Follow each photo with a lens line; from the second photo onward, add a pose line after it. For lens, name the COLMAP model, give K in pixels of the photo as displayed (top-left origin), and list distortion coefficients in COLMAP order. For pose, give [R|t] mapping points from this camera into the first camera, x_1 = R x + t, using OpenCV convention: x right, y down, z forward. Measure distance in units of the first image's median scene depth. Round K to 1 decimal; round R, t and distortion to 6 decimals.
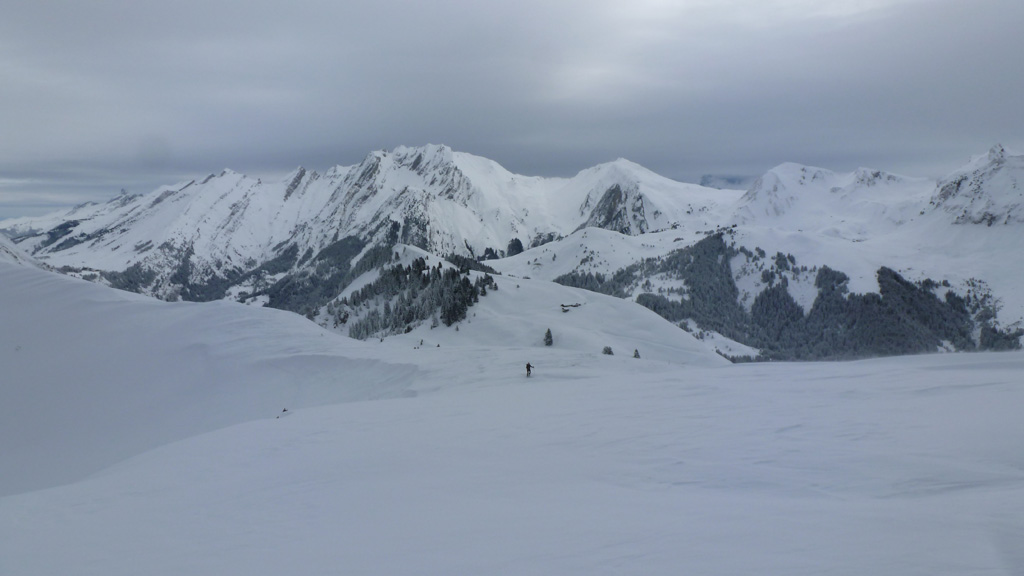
lens RADIAL K [[759.9, 0, 512.1], [0, 759.9, 289.5], [0, 0, 1]] dist [-0.000495, 0.001701]
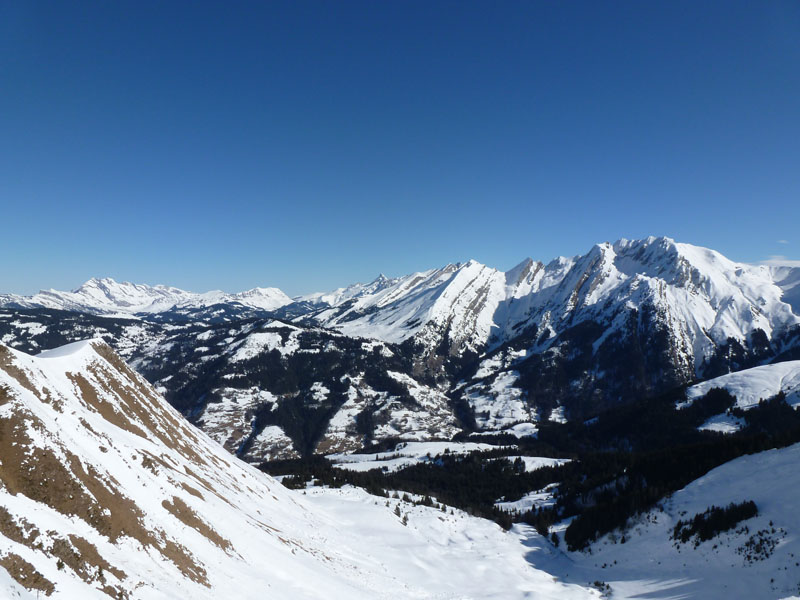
lens RADIAL K [[560.6, 0, 400.0], [0, 560.6, 298.5], [0, 0, 1]] dist [0.000520, 0.000284]
pose [[0.922690, 0.019451, -0.385051, -0.152325], [-0.050896, 0.996131, -0.071642, -0.029515], [0.382168, 0.085701, 0.920110, 0.140878]]
